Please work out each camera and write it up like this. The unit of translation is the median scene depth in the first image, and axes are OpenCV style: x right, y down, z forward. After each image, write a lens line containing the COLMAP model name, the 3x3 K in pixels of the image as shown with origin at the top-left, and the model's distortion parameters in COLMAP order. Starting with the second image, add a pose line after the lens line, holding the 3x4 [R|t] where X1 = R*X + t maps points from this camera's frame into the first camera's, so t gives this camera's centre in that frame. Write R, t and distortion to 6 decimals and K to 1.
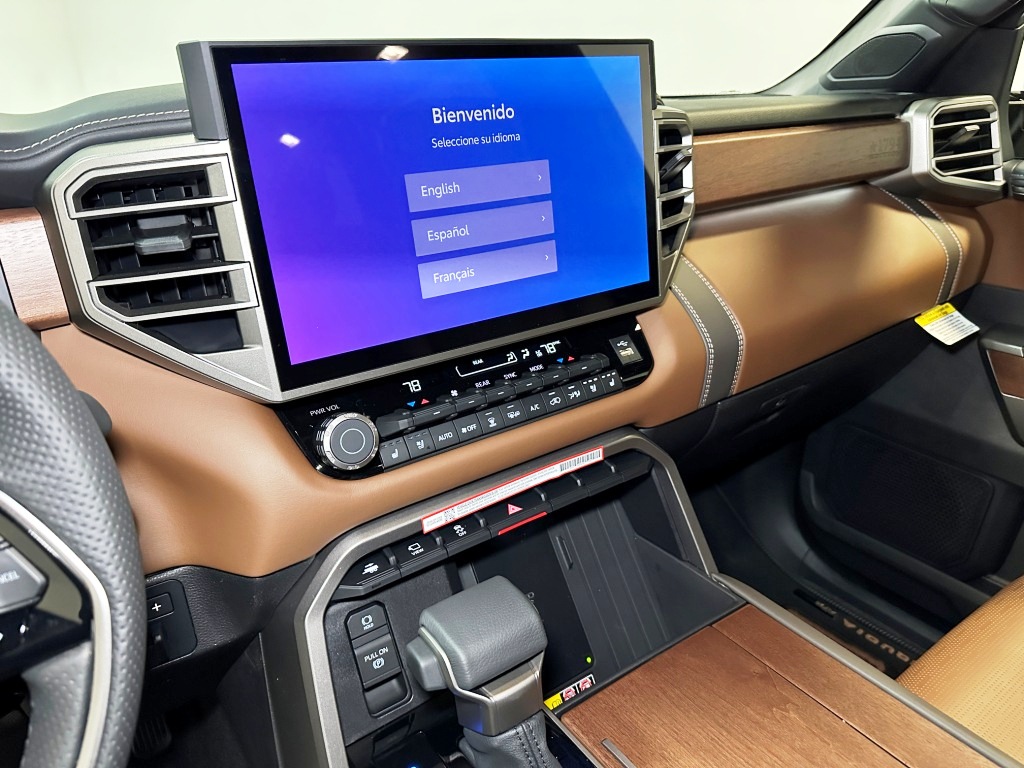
lens RADIAL K [[700.7, 0, 512.0], [0, 700.7, 384.0], [0, 0, 1]] dist [0.077459, -0.111394]
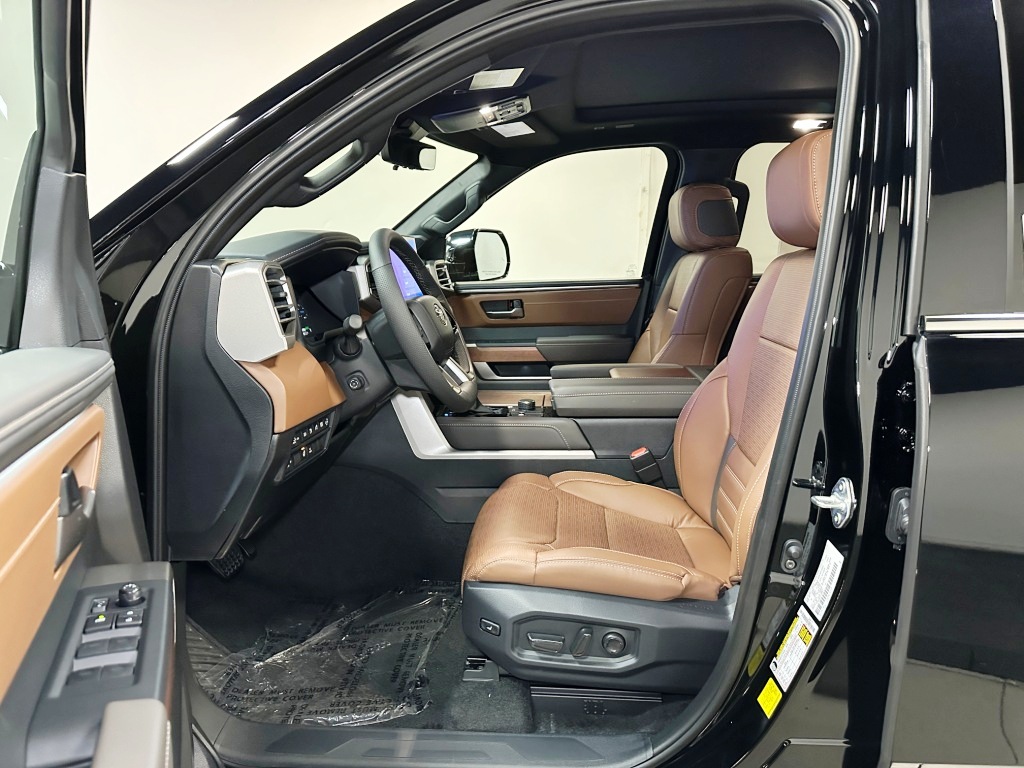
lens RADIAL K [[700.7, 0, 512.0], [0, 700.7, 384.0], [0, 0, 1]] dist [0.077459, -0.111394]
pose [[0.614145, -0.110438, 0.781427, -2.124259], [0.300012, 0.948495, -0.101738, 0.656510], [-0.729944, 0.296919, 0.615647, -1.201536]]
